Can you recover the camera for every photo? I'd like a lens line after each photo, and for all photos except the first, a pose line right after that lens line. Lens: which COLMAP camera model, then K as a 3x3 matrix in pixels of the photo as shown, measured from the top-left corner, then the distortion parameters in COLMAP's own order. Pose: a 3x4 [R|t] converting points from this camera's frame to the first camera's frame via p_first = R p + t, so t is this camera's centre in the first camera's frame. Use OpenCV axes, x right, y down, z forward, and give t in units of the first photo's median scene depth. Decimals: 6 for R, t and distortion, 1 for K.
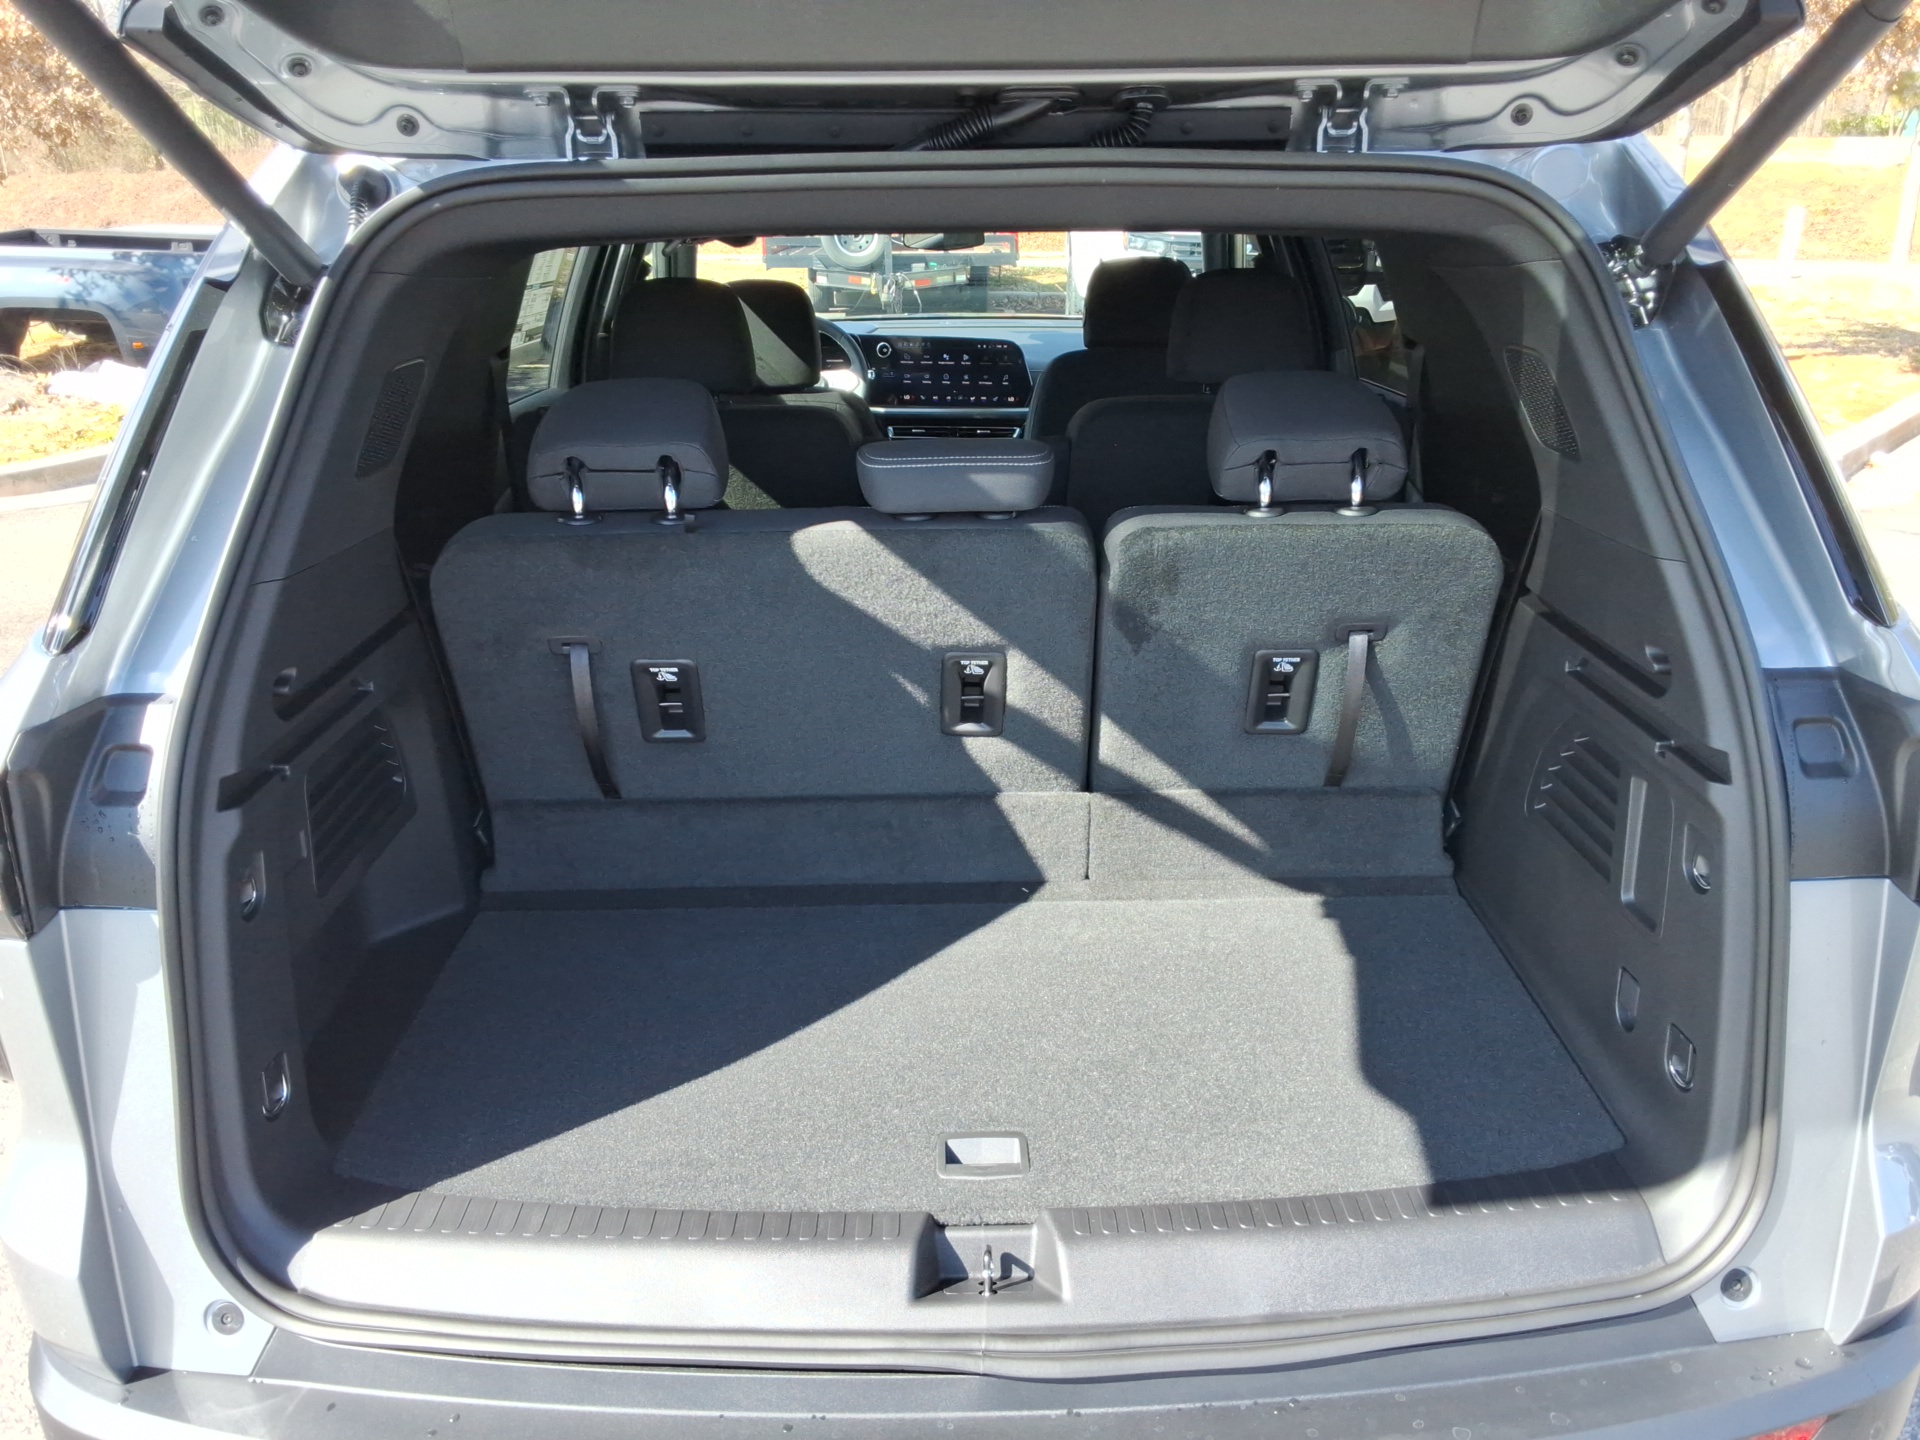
lens RADIAL K [[1560.6, 0, 953.1], [0, 1560.6, 711.9], [0, 0, 1]] dist [0.128582, -0.183528]
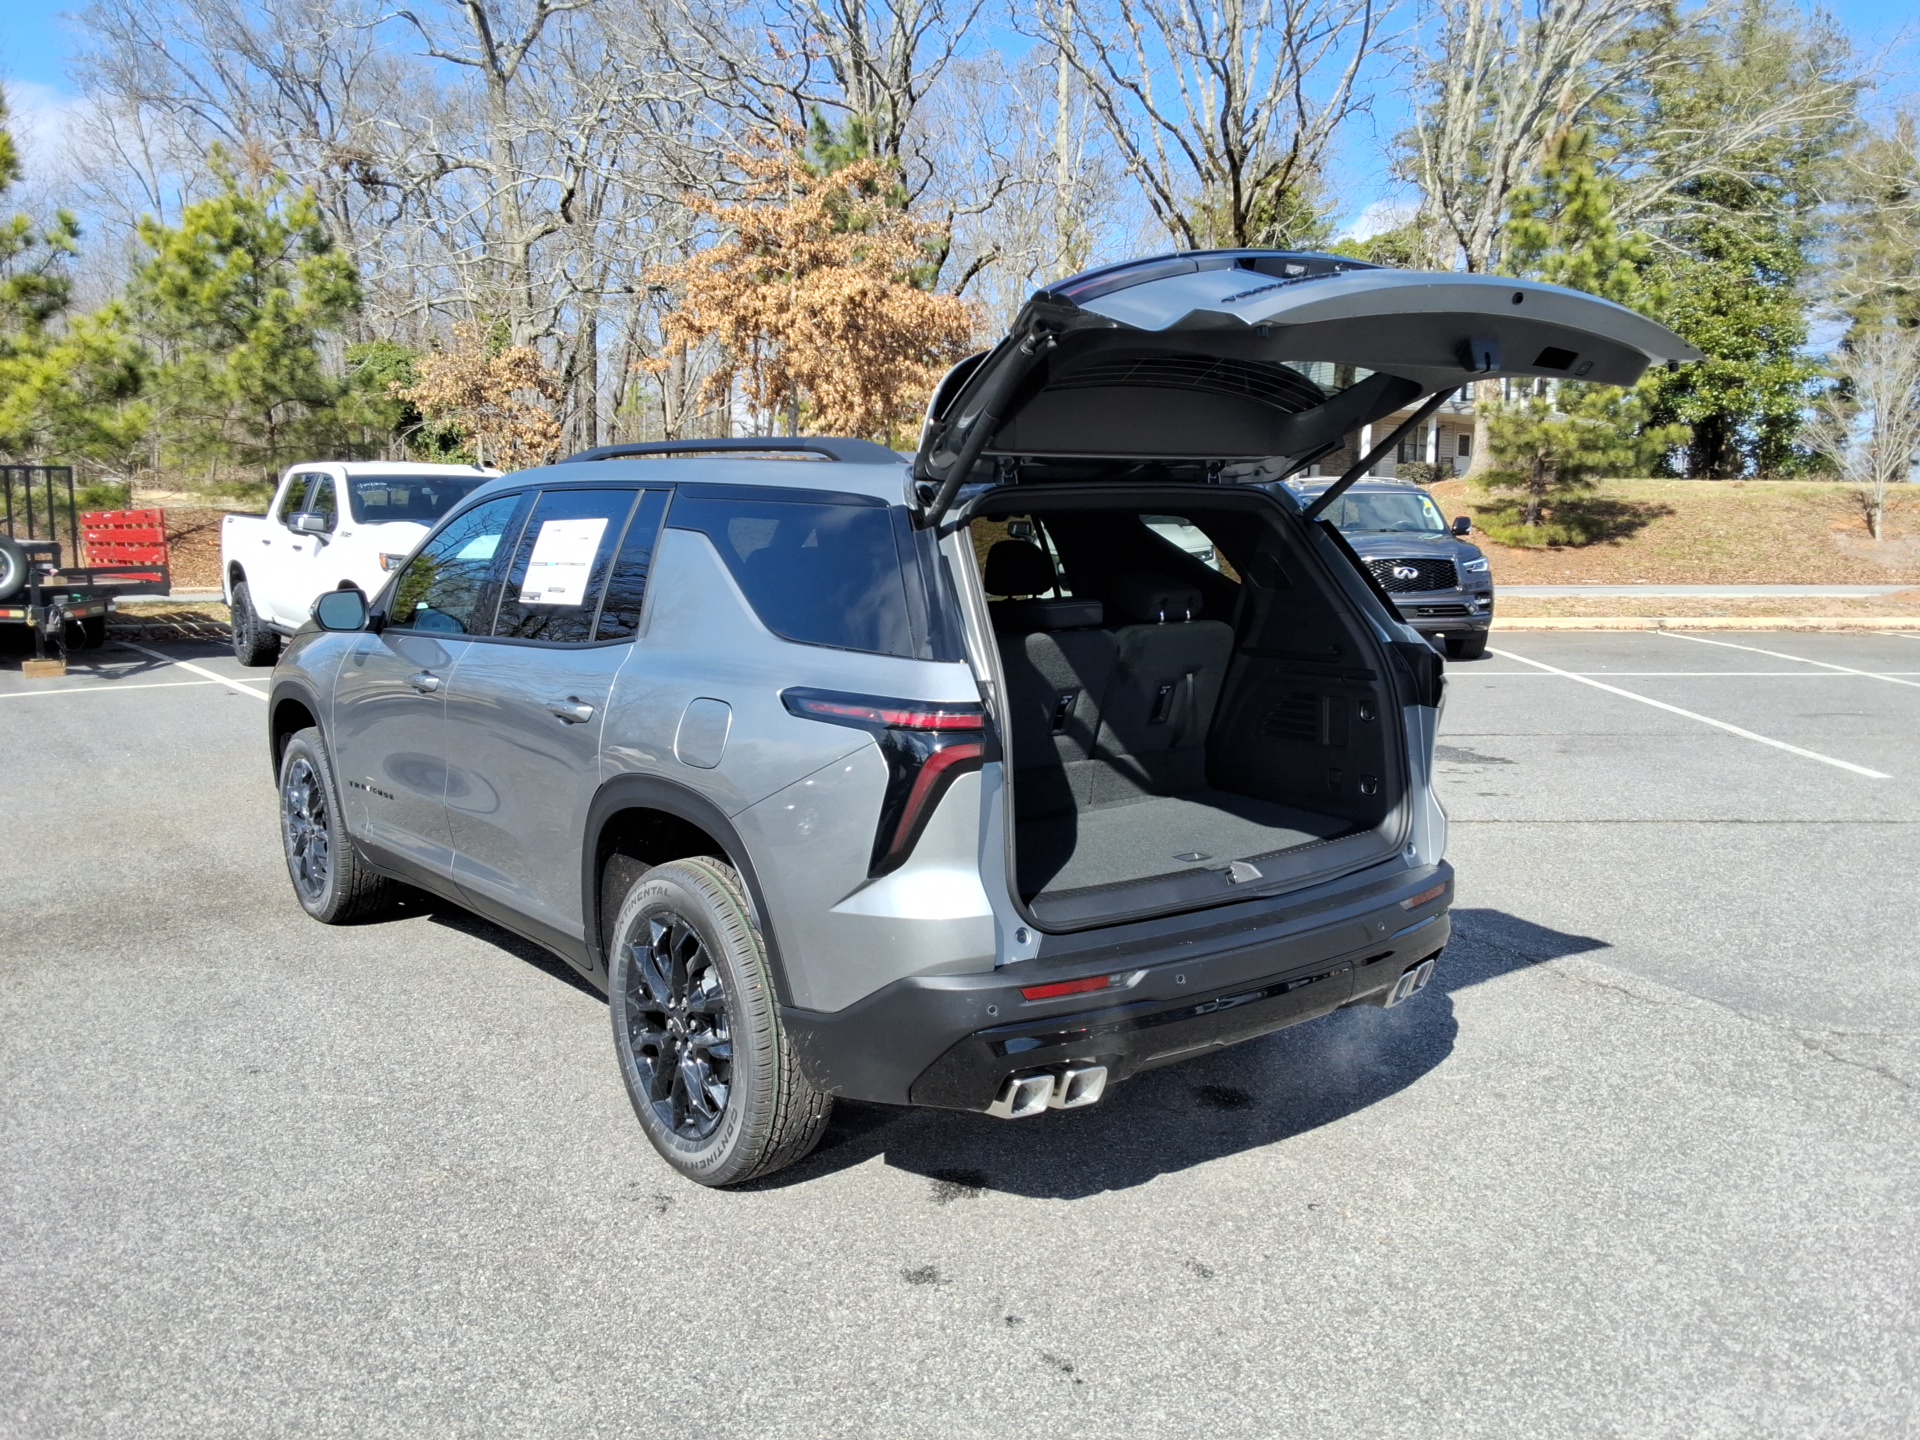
lens RADIAL K [[1552.0, 0, 975.6], [0, 1552.0, 711.0], [0, 0, 1]] dist [0.128654, -0.204736]
pose [[0.794345, -0.073740, 0.602975, -1.432742], [0.196339, 0.970495, -0.139967, 0.274001], [-0.574863, 0.229569, 0.785386, -0.672621]]
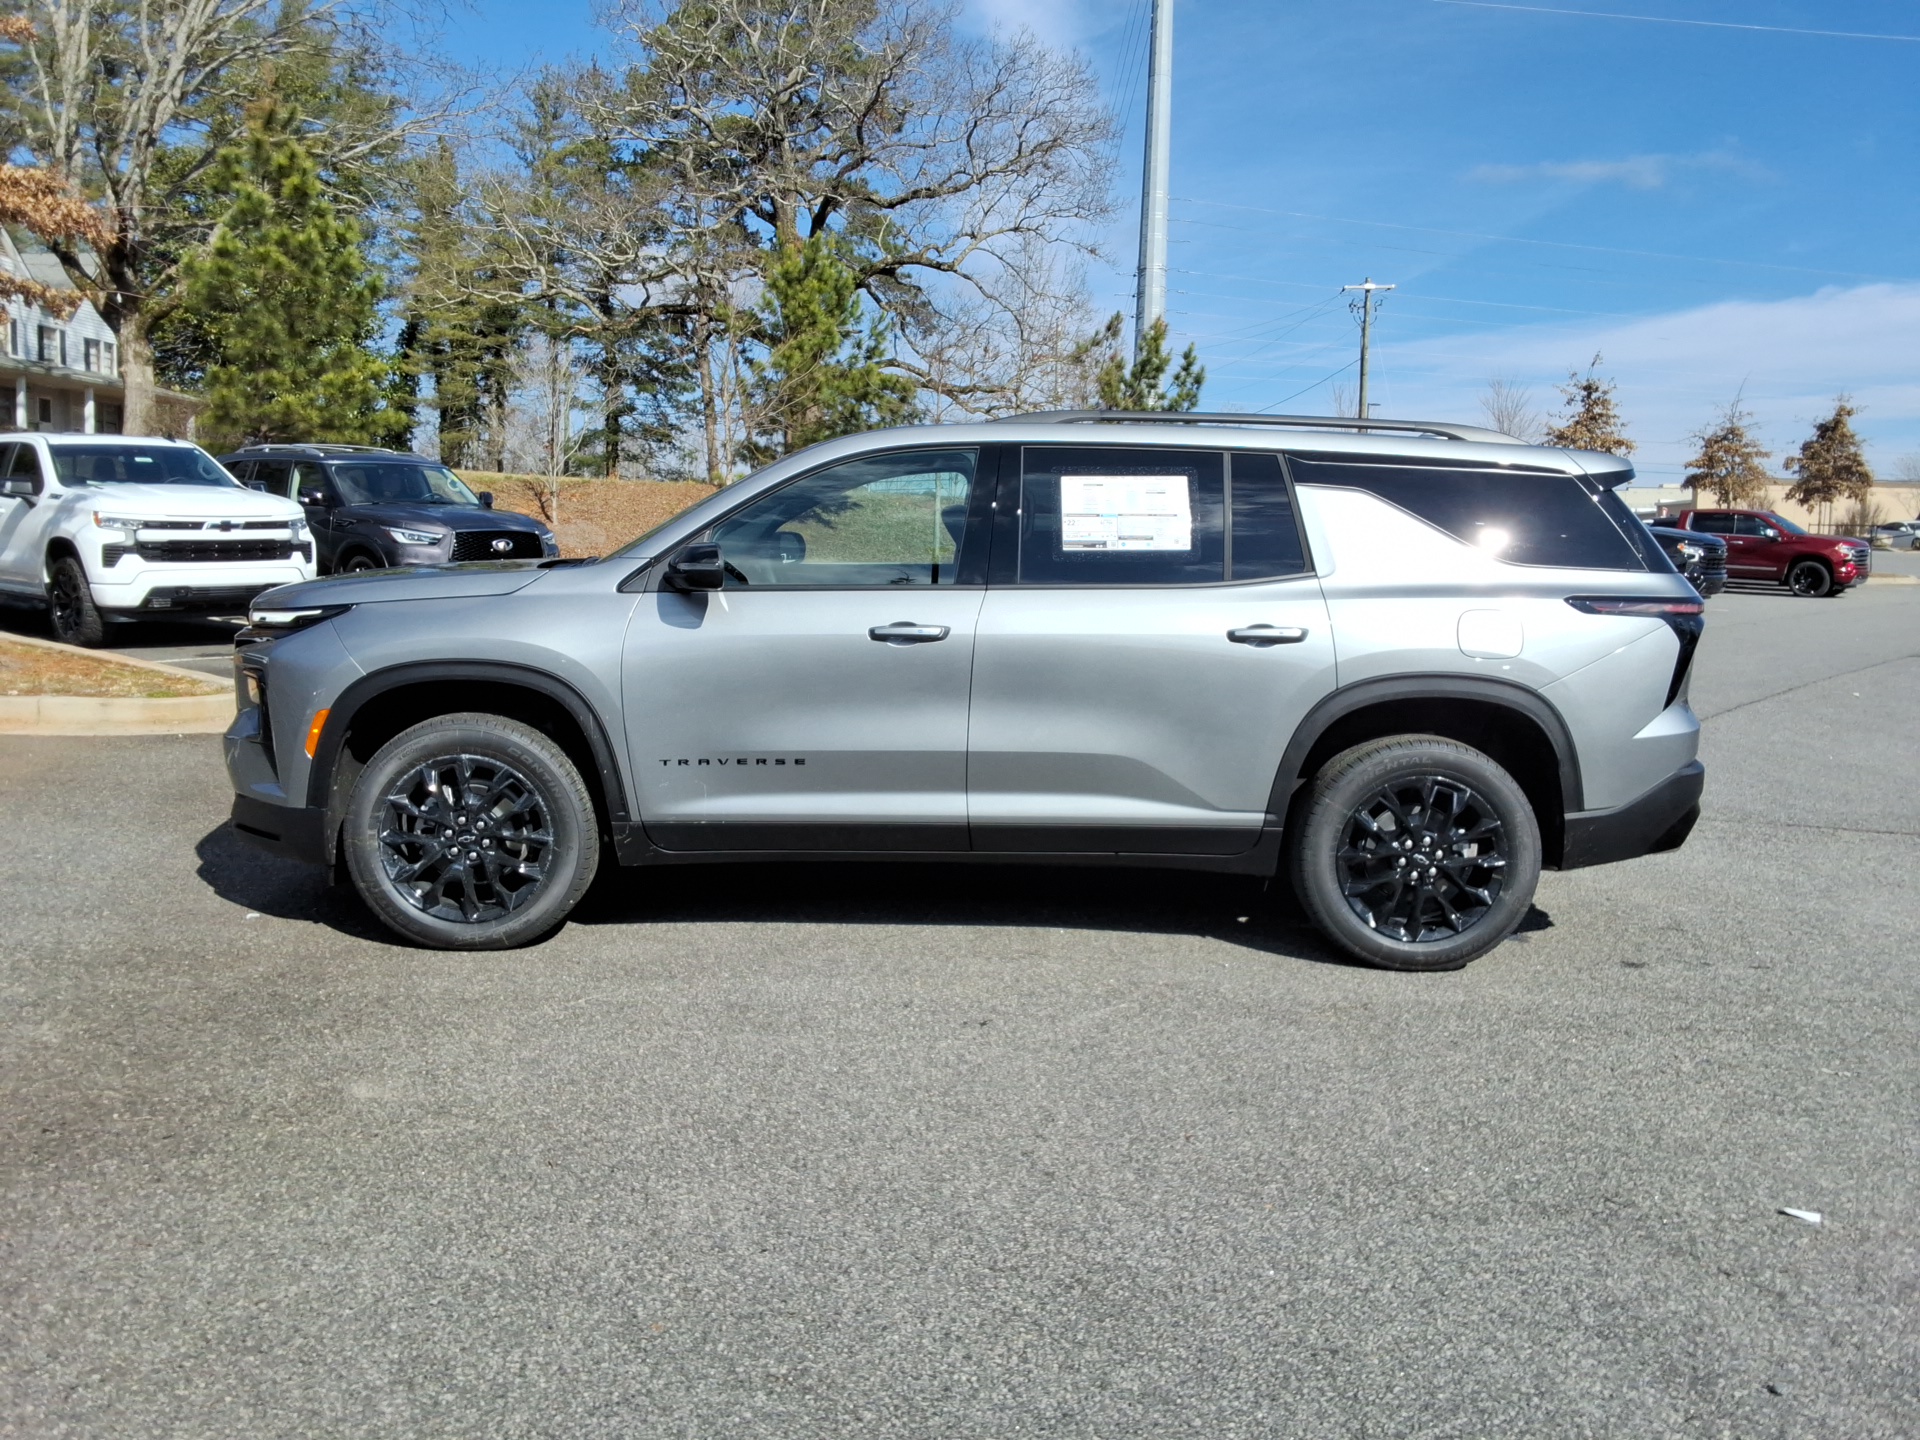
lens RADIAL K [[1560.6, 0, 953.1], [0, 1560.6, 711.9], [0, 0, 1]] dist [0.128582, -0.183528]
pose [[0.009325, -0.121283, 0.992574, -3.272304], [0.301573, 0.946741, 0.112849, -0.500080], [-0.953397, 0.298282, 0.045404, 1.860729]]
